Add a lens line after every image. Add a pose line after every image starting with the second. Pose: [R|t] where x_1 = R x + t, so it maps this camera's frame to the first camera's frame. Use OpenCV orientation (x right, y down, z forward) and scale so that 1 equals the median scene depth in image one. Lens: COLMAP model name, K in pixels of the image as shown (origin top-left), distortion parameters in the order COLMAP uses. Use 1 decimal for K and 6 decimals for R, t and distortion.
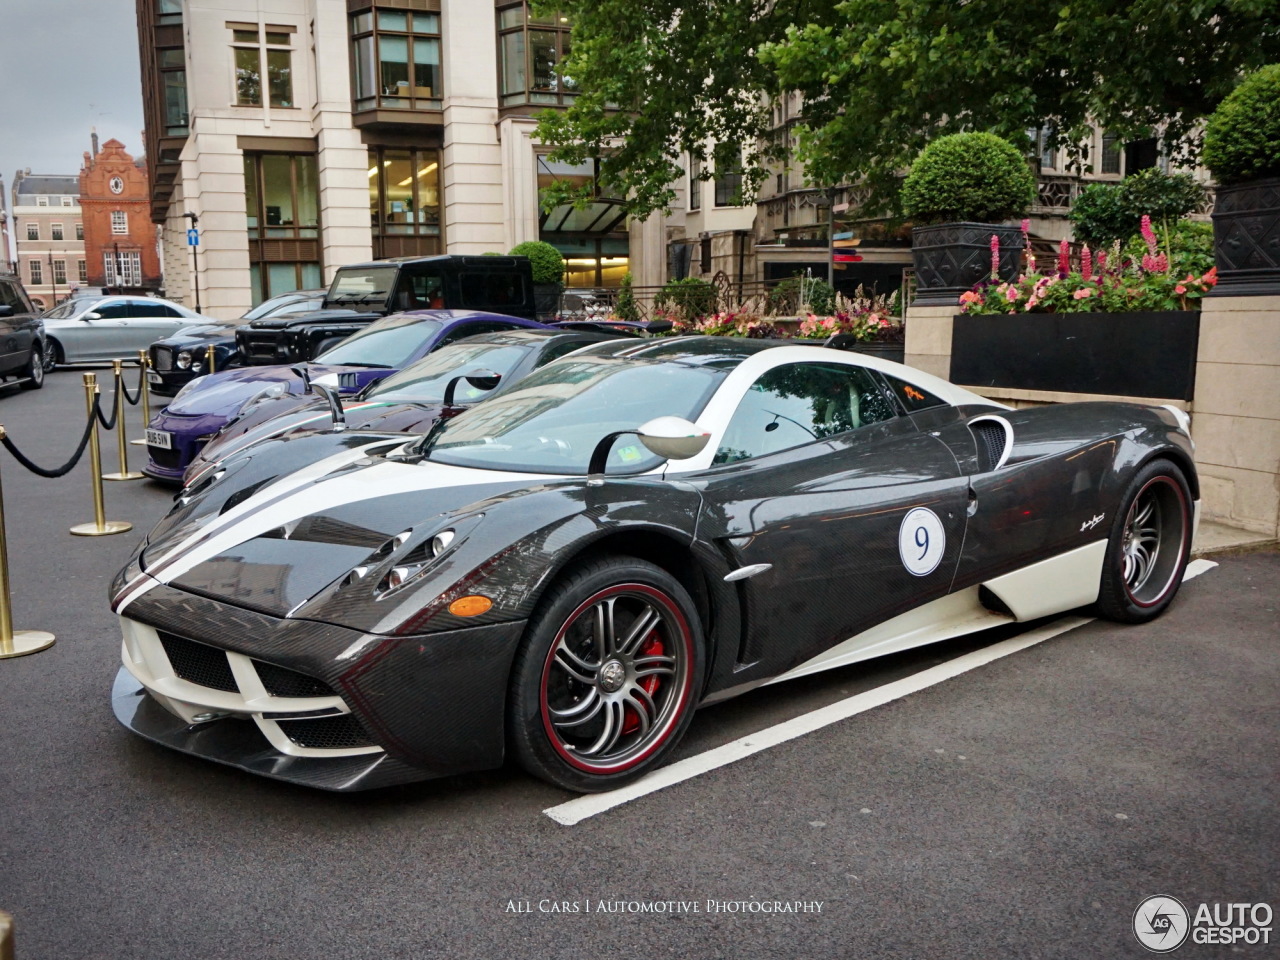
lens RADIAL K [[1148.1, 0, 628.9], [0, 1148.1, 519.1], [0, 0, 1]] dist [-0.043652, 0.036193]
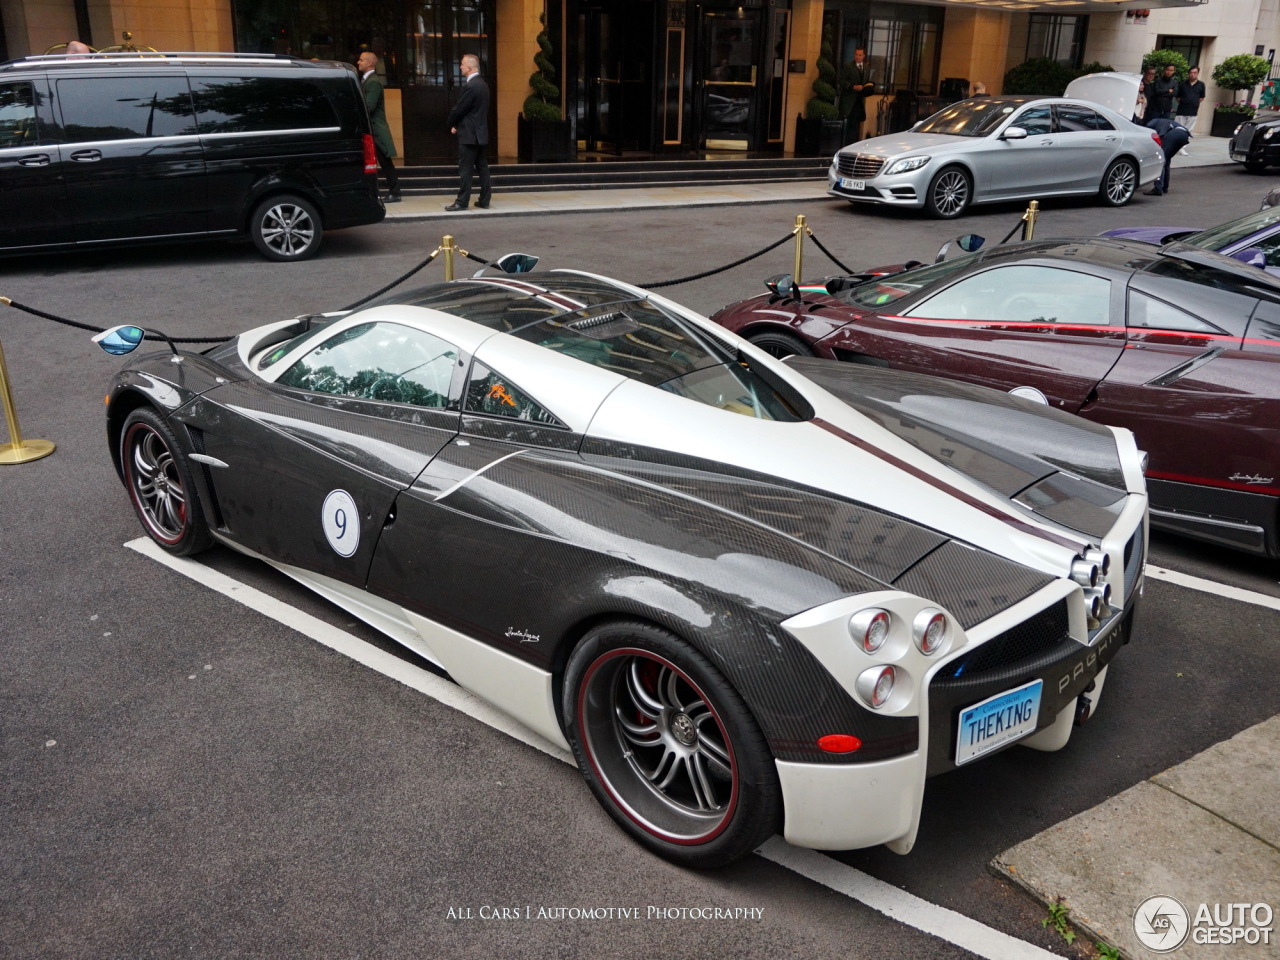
lens RADIAL K [[1148.1, 0, 640.5], [0, 1148.1, 476.1], [0, 0, 1]] dist [-0.043652, 0.036193]
pose [[0.176109, 0.358745, -0.916672, 0.691483], [-0.188611, 0.926270, 0.326266, -0.226967], [0.966132, 0.115436, 0.230787, 0.579944]]
